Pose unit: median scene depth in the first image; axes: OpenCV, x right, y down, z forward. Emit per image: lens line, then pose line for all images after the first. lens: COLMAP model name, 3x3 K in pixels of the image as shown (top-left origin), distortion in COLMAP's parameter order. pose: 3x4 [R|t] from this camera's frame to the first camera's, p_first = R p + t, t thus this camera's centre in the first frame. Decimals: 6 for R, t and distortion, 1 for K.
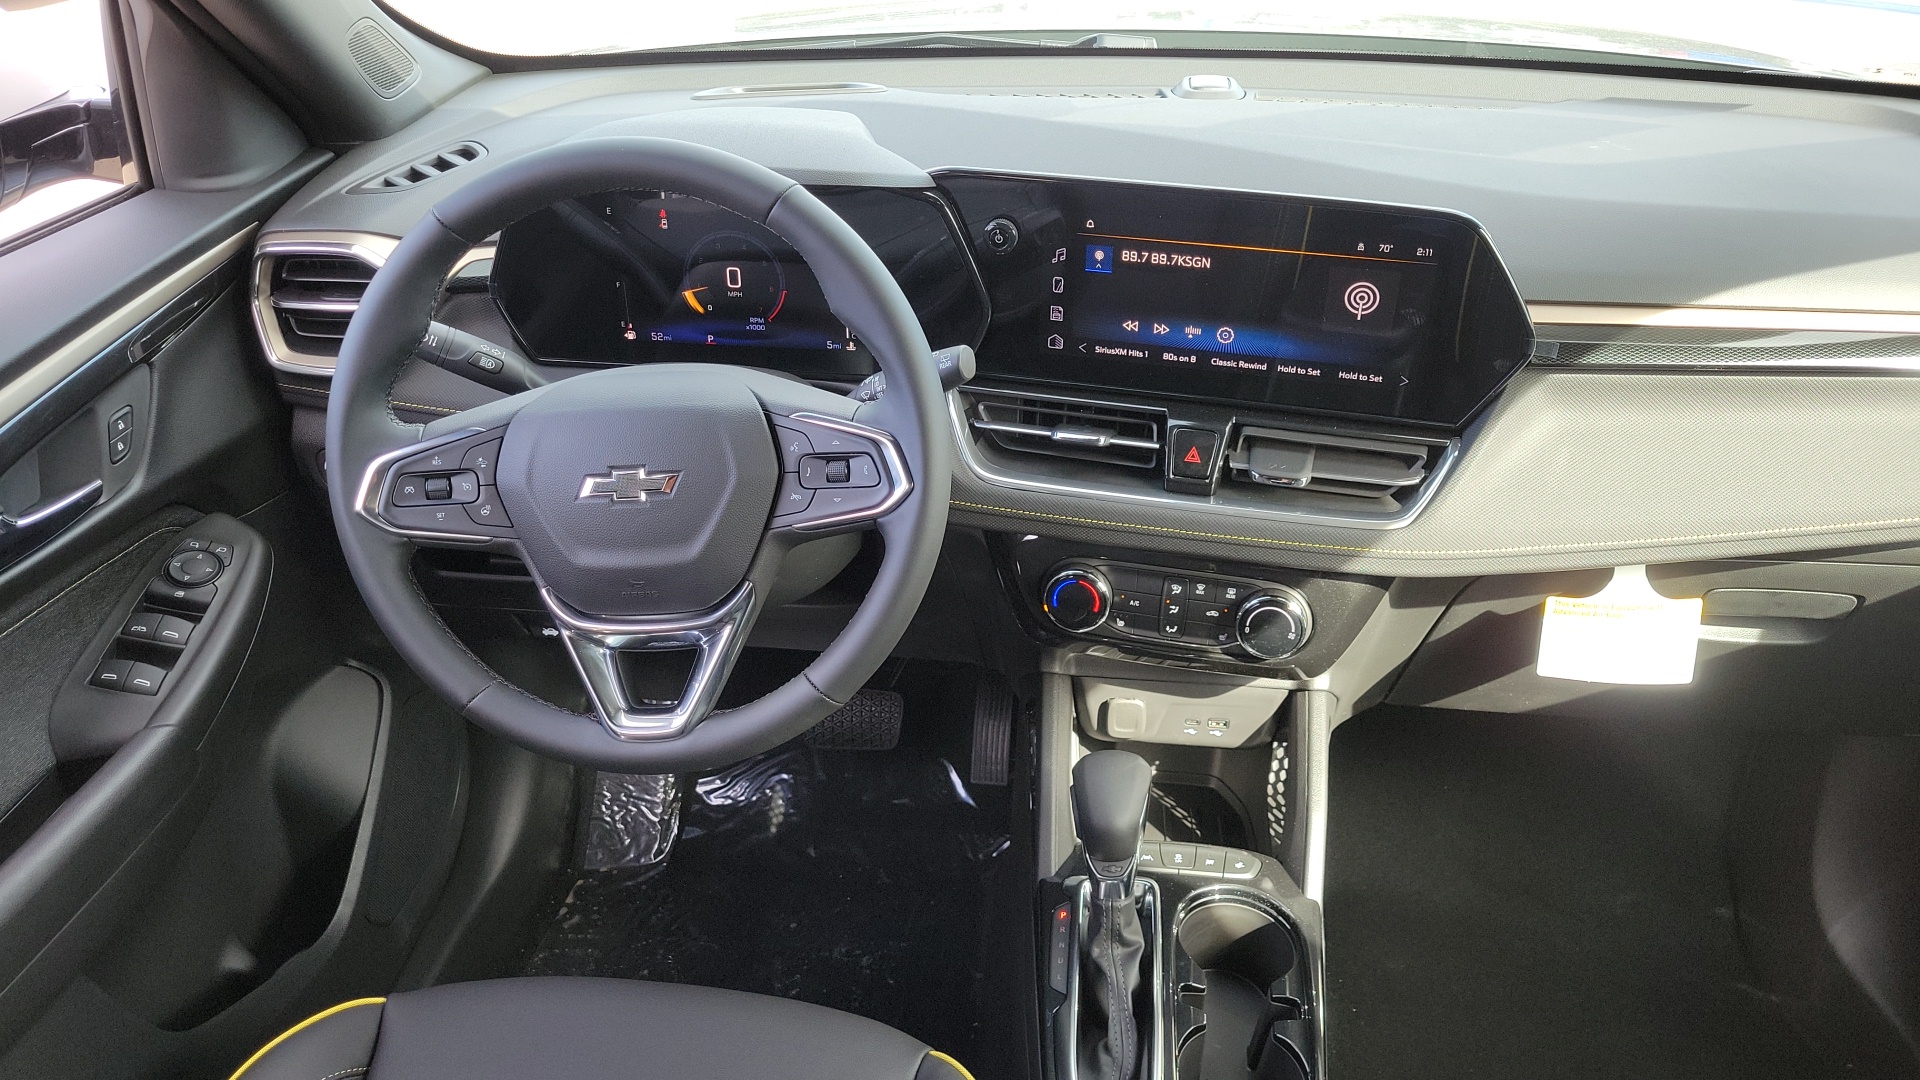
lens RADIAL K [[1476.4, 0, 981.1], [0, 1476.4, 568.3], [0, 0, 1]] dist [0.015775, -0.010197]
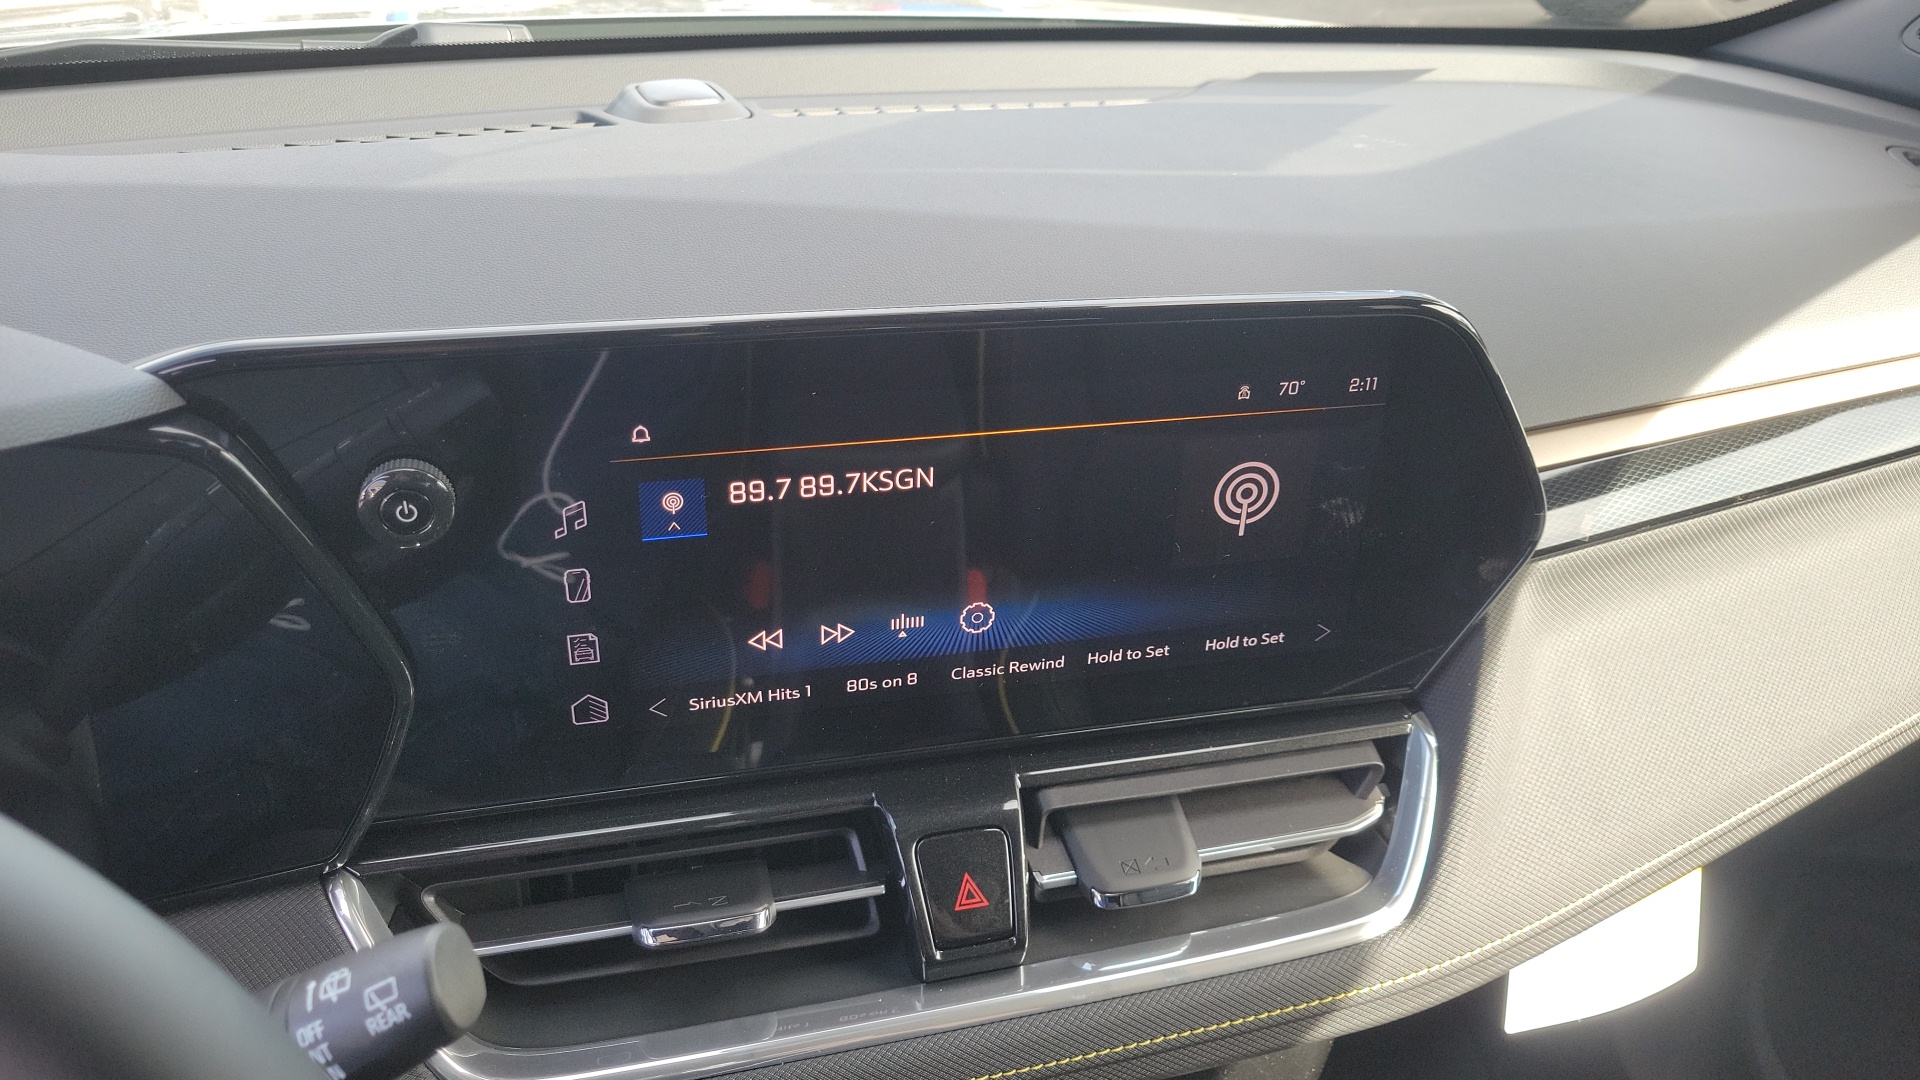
lens RADIAL K [[1476.4, 0, 978.3], [0, 1476.4, 552.3], [0, 0, 1]] dist [0.015775, -0.010197]
pose [[0.869126, -0.211453, 0.447110, -0.032067], [0.224283, 0.974210, 0.024757, -0.186391], [-0.440813, 0.078762, 0.894137, 0.587241]]
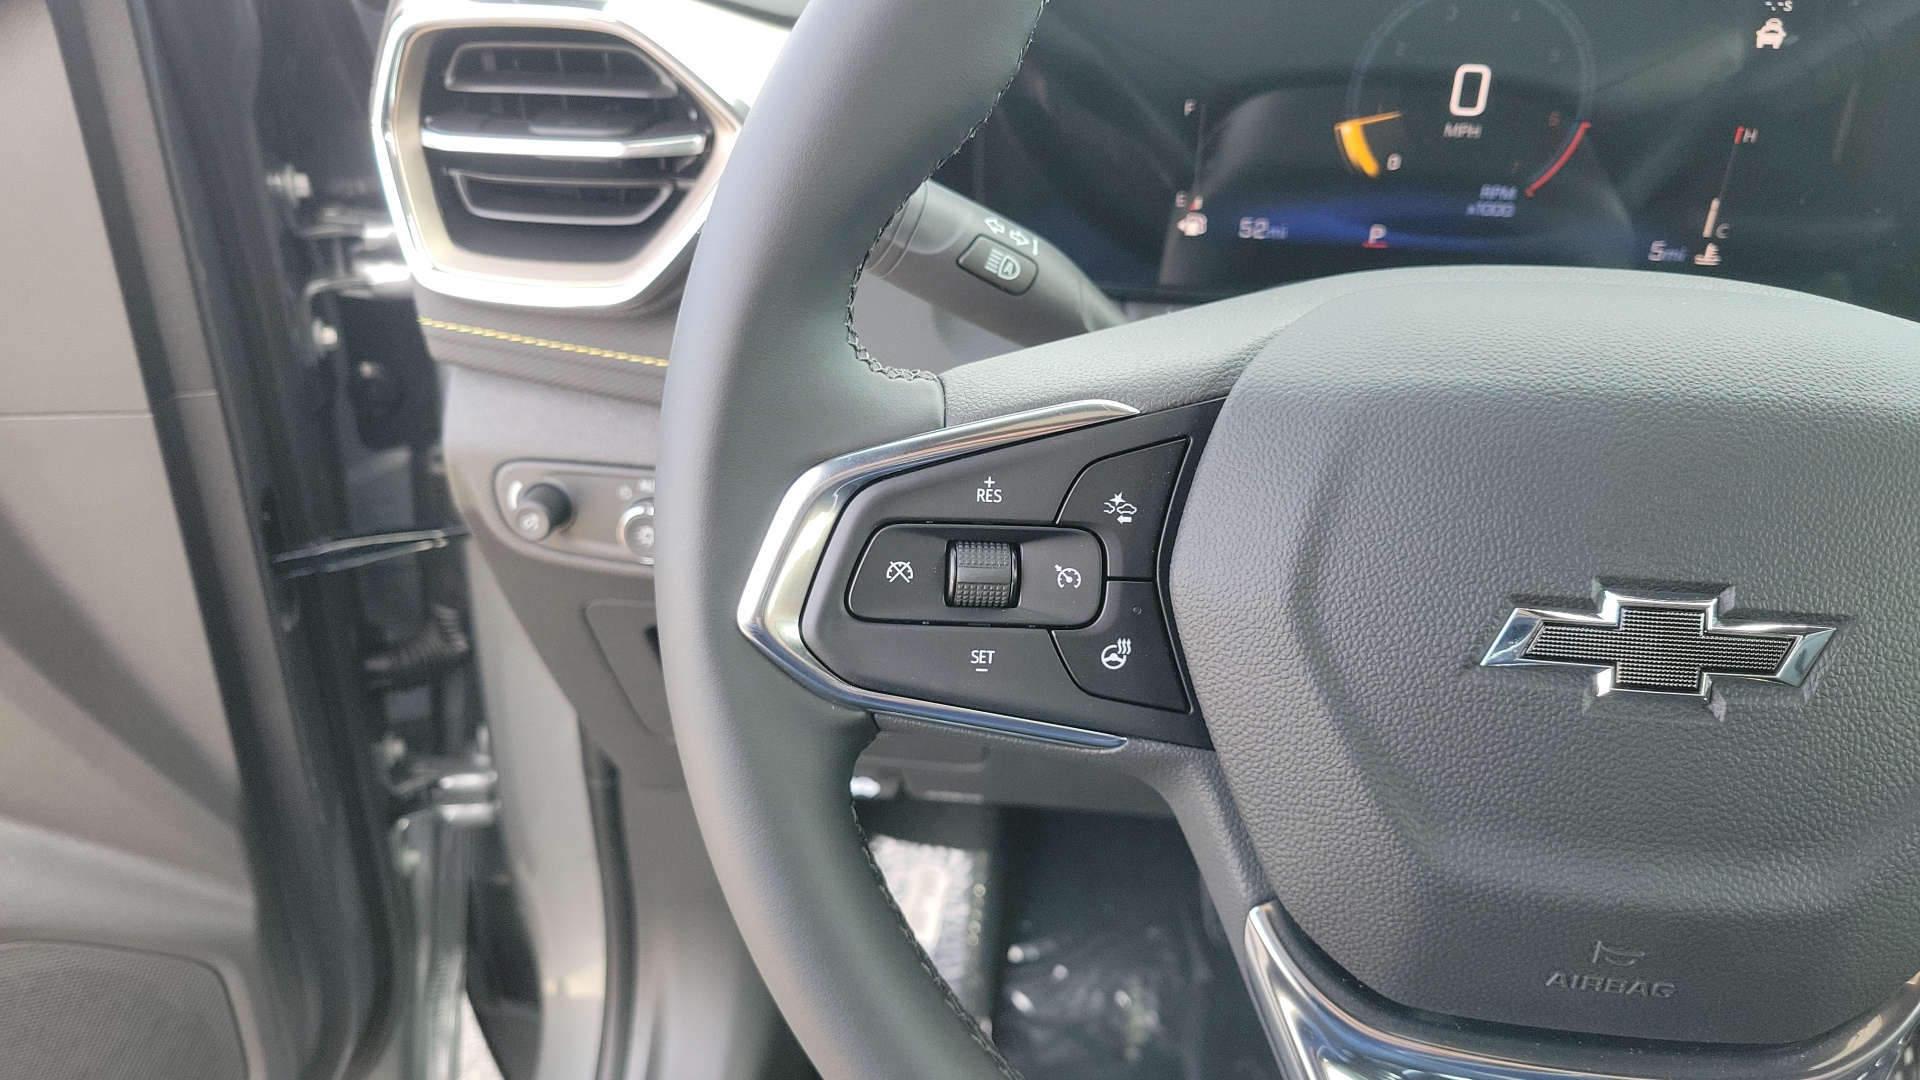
lens RADIAL K [[1476.4, 0, 964.9], [0, 1476.4, 545.4], [0, 0, 1]] dist [0.015775, -0.010197]
pose [[0.999411, 0.022027, -0.026308, -0.309046], [-0.021957, 0.999755, 0.002955, -0.061708], [0.026367, -0.002375, 0.999650, 0.570765]]
